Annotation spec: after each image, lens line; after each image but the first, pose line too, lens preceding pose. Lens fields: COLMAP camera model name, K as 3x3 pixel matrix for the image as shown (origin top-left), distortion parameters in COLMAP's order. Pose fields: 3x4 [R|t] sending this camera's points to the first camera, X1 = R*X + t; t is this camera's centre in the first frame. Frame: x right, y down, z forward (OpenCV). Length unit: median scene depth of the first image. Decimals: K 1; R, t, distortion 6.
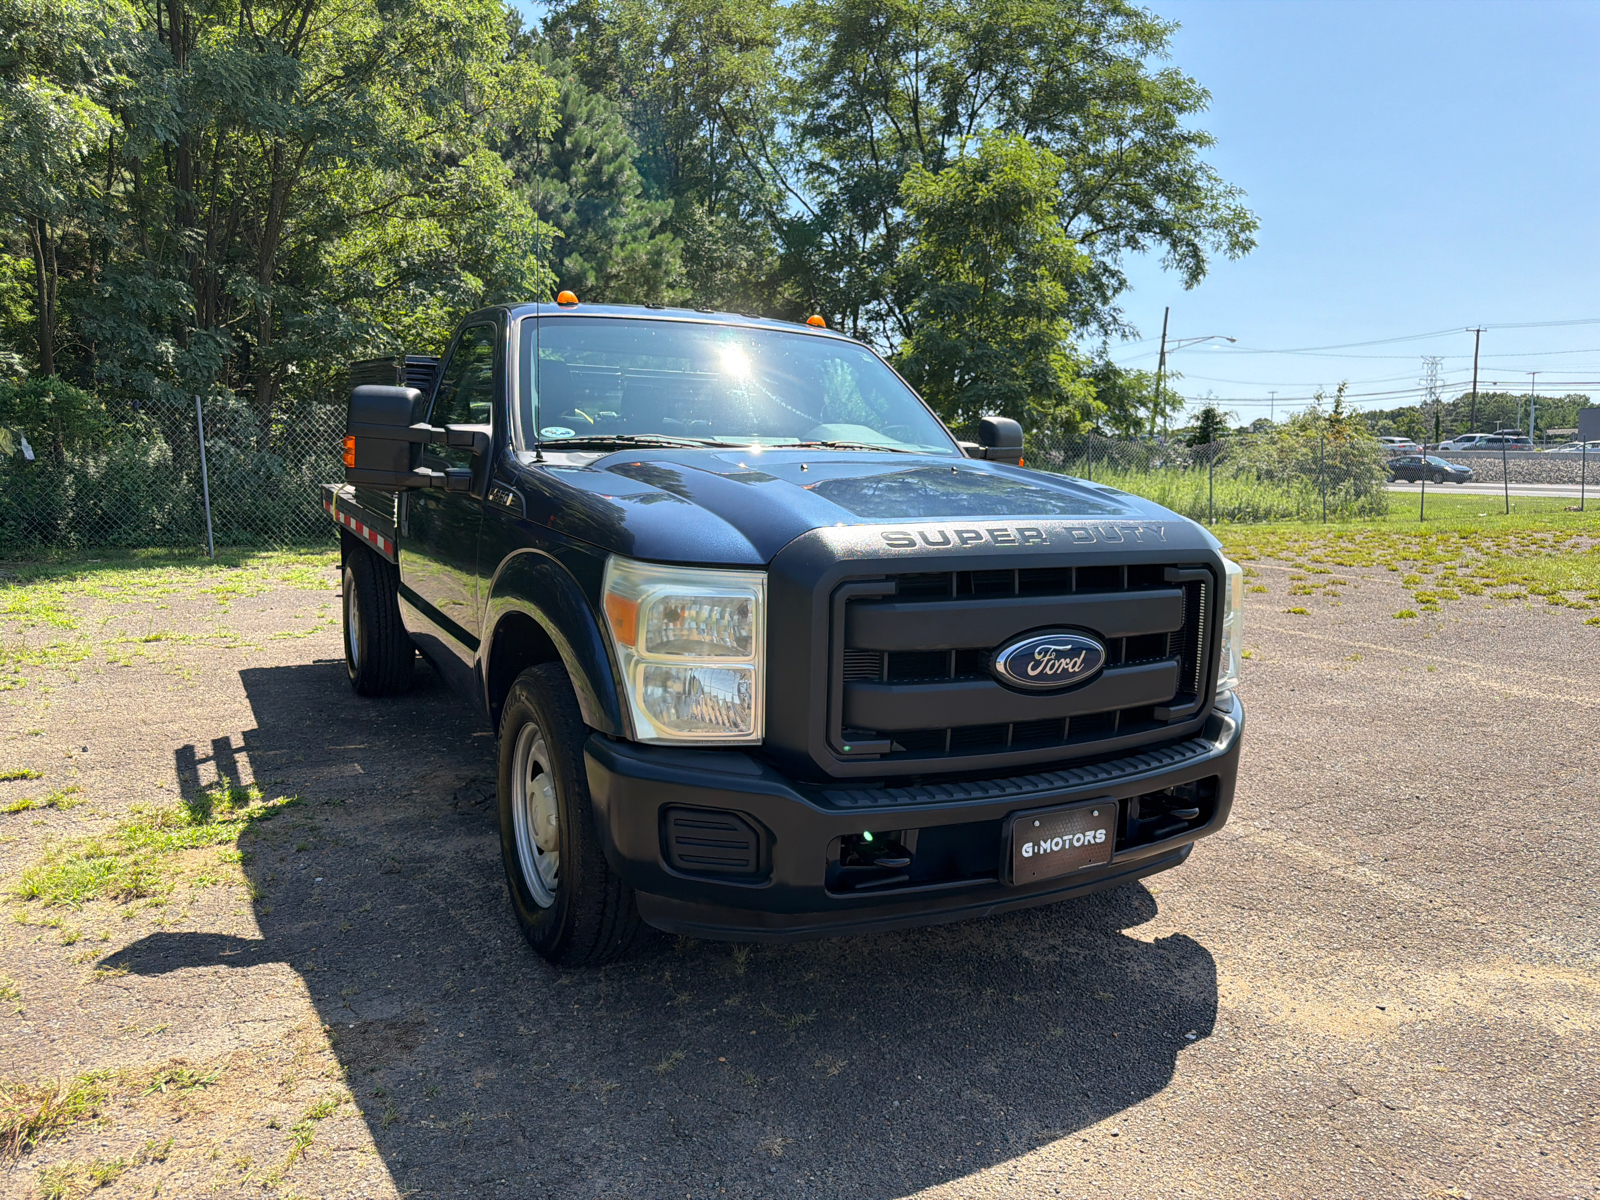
lens RADIAL K [[1132.4, 0, 793.8], [0, 1132.4, 597.7], [0, 0, 1]] dist [0.033828, -0.047245]
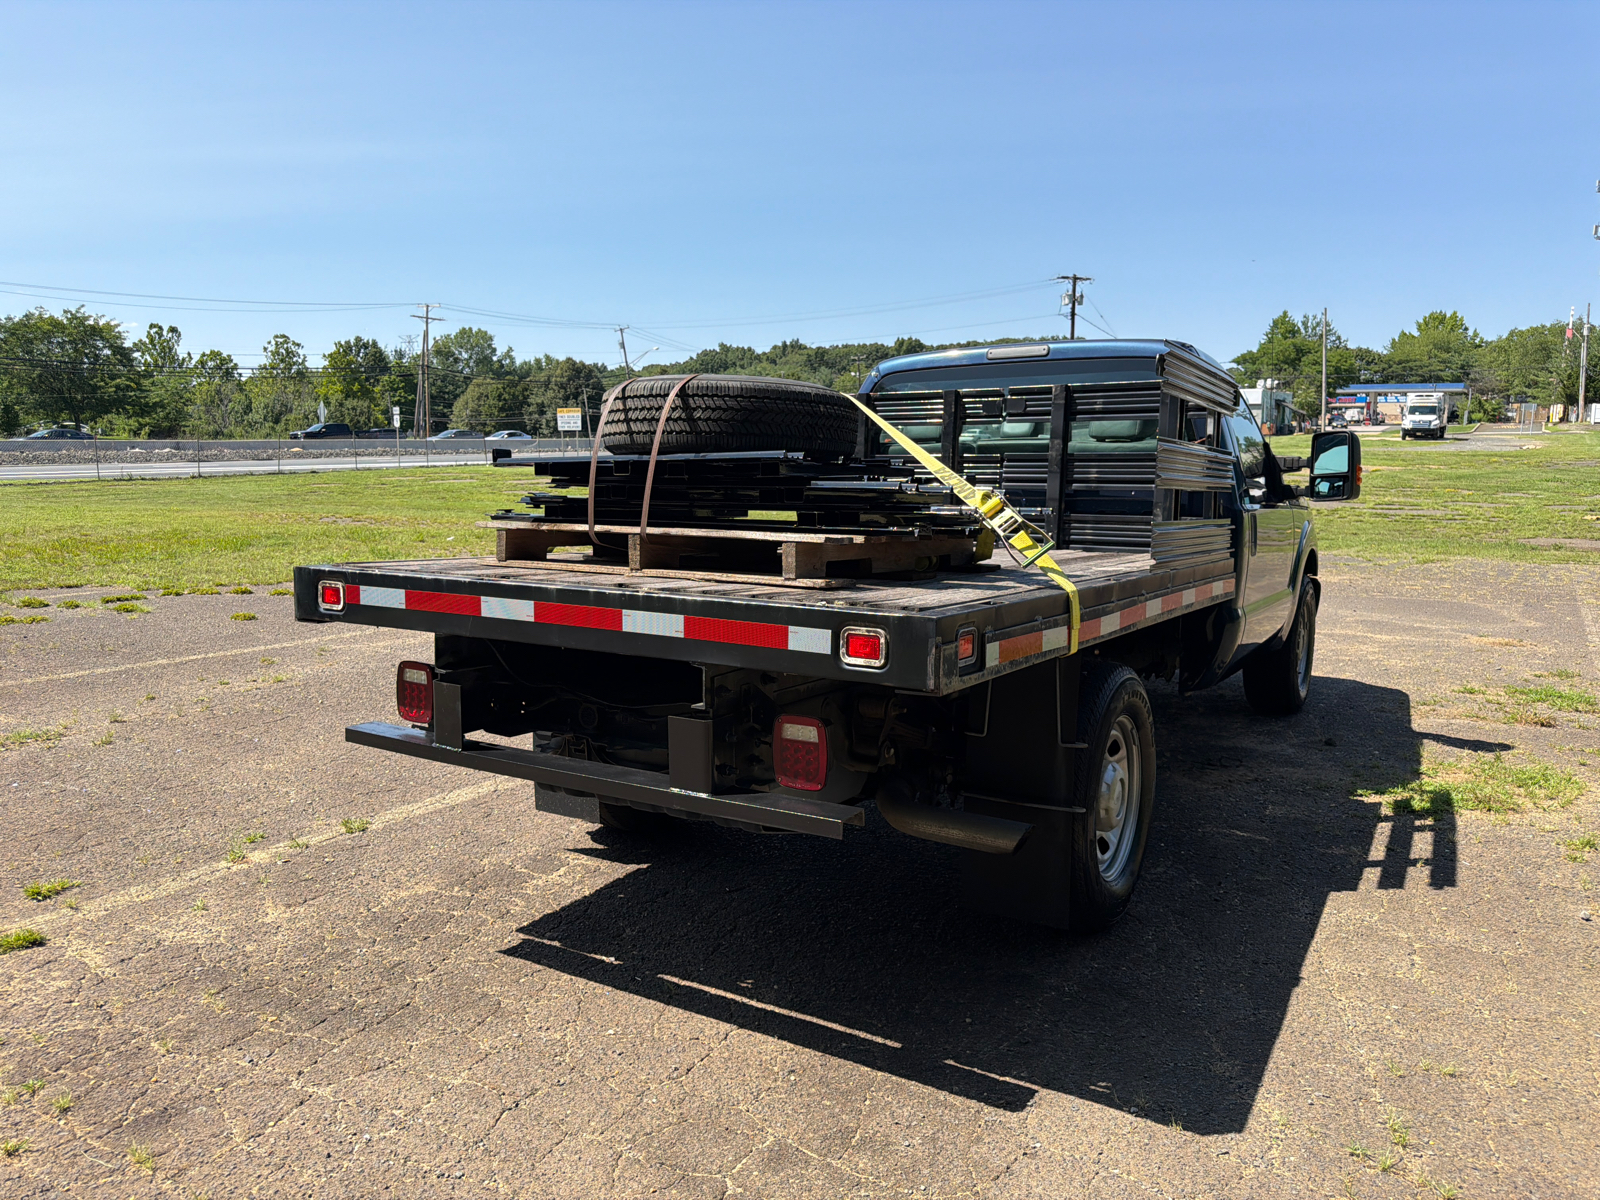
lens RADIAL K [[1132.4, 0, 800.7], [0, 1132.4, 603.4], [0, 0, 1]] dist [0.033828, -0.047245]
pose [[-0.501556, -0.124066, 0.856183, -1.001793], [0.096213, 0.975525, 0.197721, -0.252101], [-0.859758, 0.181545, -0.477344, 1.794305]]
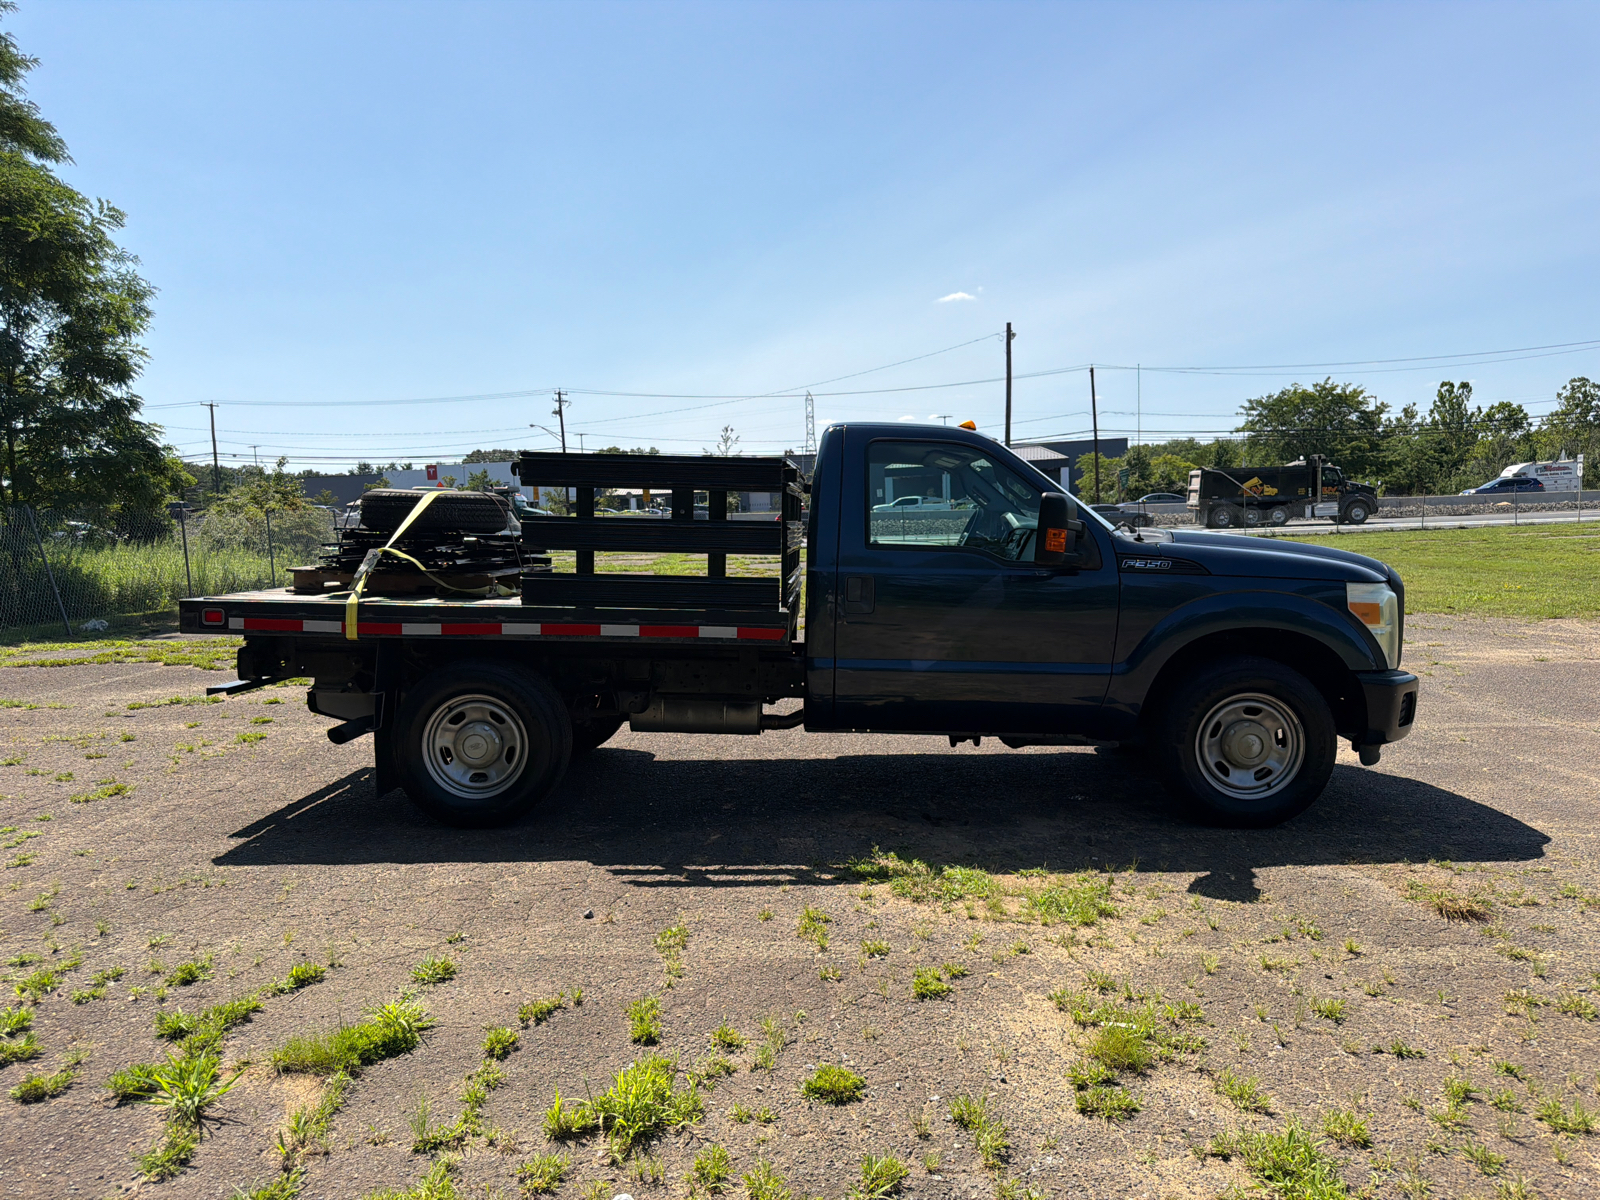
lens RADIAL K [[1132.4, 0, 798.8], [0, 1132.4, 609.8], [0, 0, 1]] dist [0.033828, -0.047245]
pose [[0.500962, -0.087646, 0.861020, -1.295674], [0.129500, 0.991250, 0.025557, -0.092078], [-0.855726, 0.098699, 0.507929, 0.446352]]
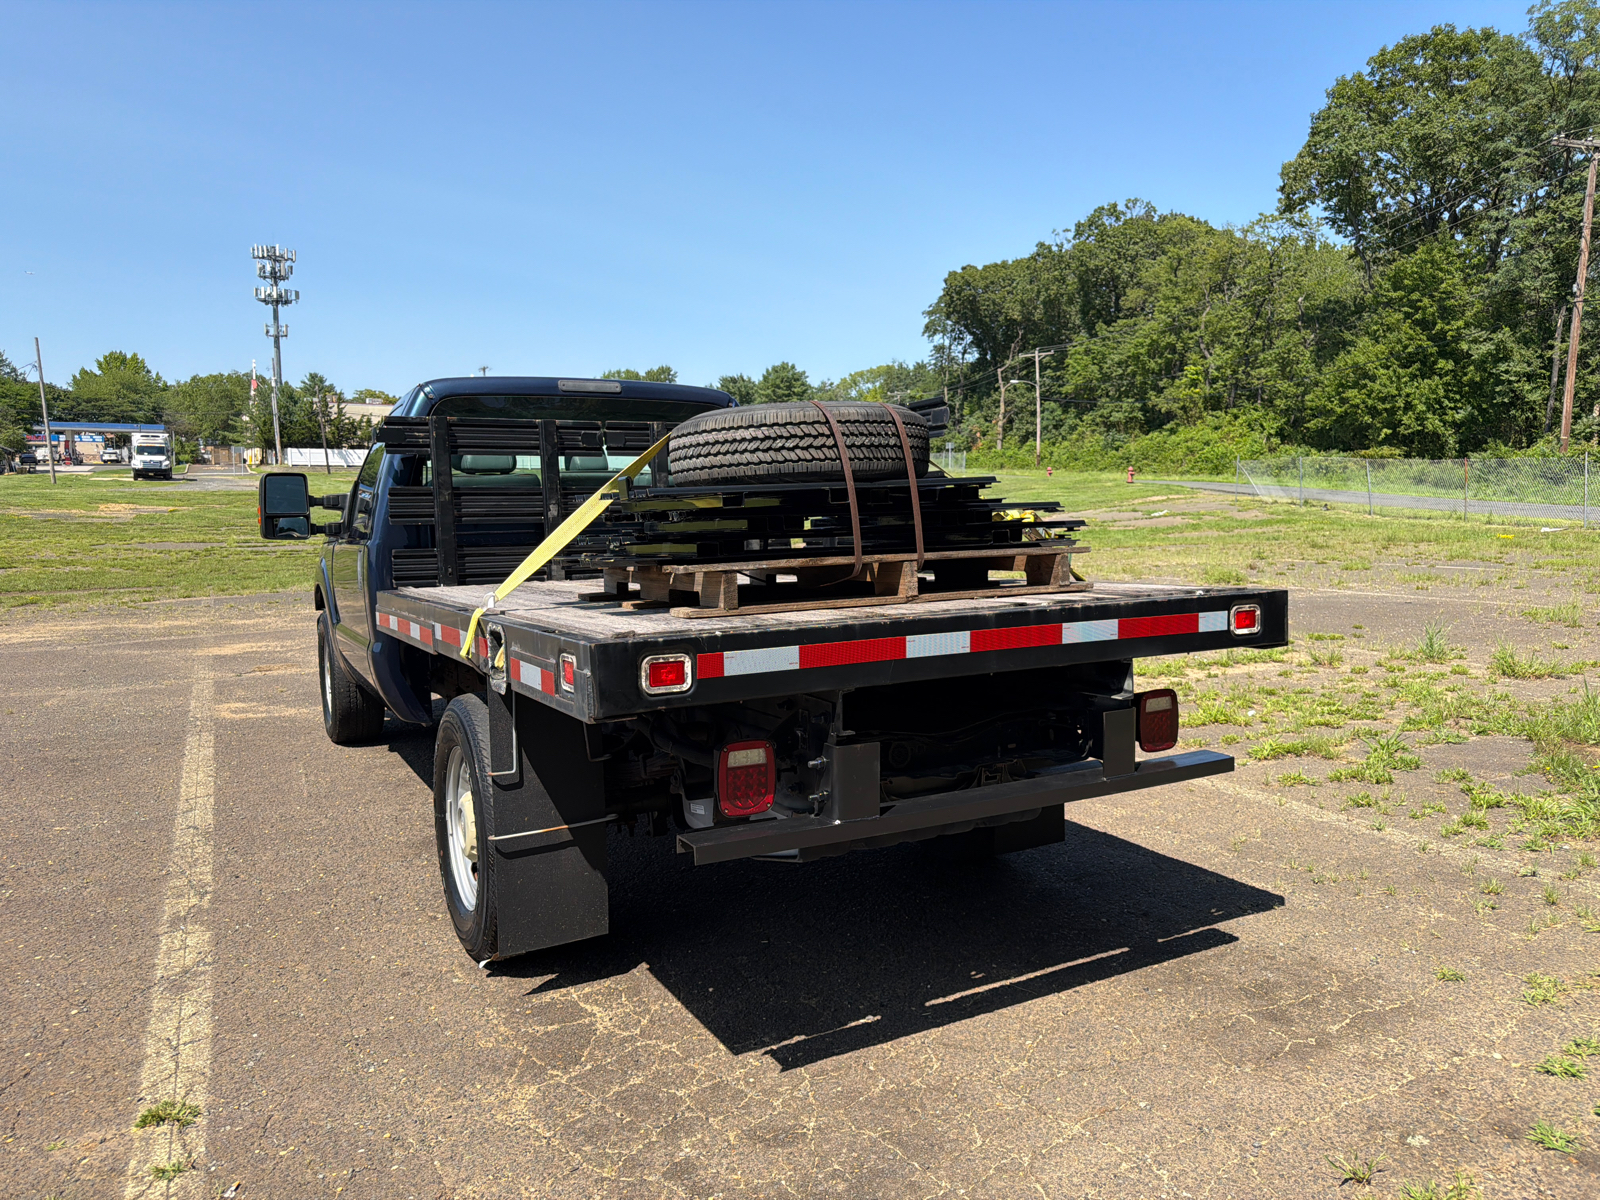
lens RADIAL K [[1132.4, 0, 800.4], [0, 1132.4, 605.1], [0, 0, 1]] dist [0.033828, -0.047245]
pose [[-1.000000, -0.000446, 0.000773, -0.357254], [-0.000266, 0.975669, 0.219249, -0.285973], [-0.000852, 0.219249, -0.975669, 2.172528]]
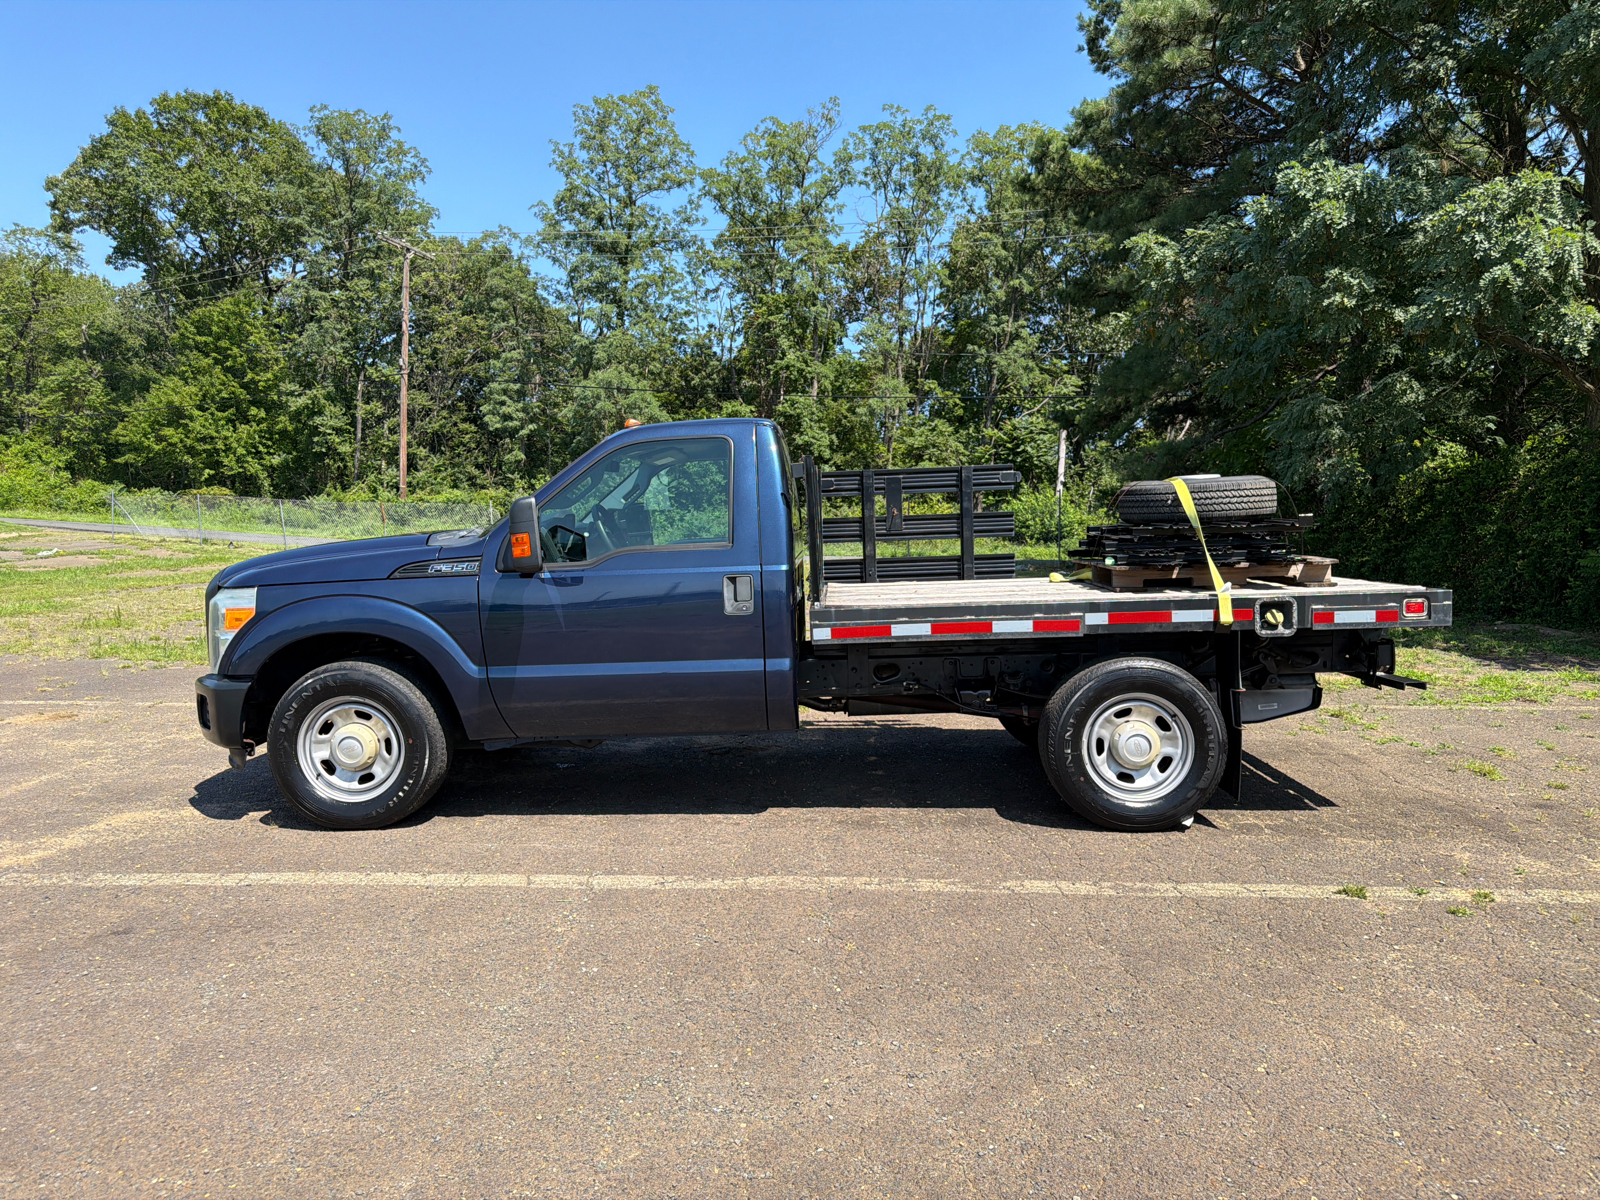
lens RADIAL K [[1132.4, 0, 793.3], [0, 1132.4, 606.8], [0, 0, 1]] dist [0.033828, -0.047245]
pose [[-0.497425, 0.049505, -0.866093, 0.950434], [-0.113047, 0.986158, 0.121294, -0.214136], [0.860109, 0.158244, -0.484944, 1.718223]]
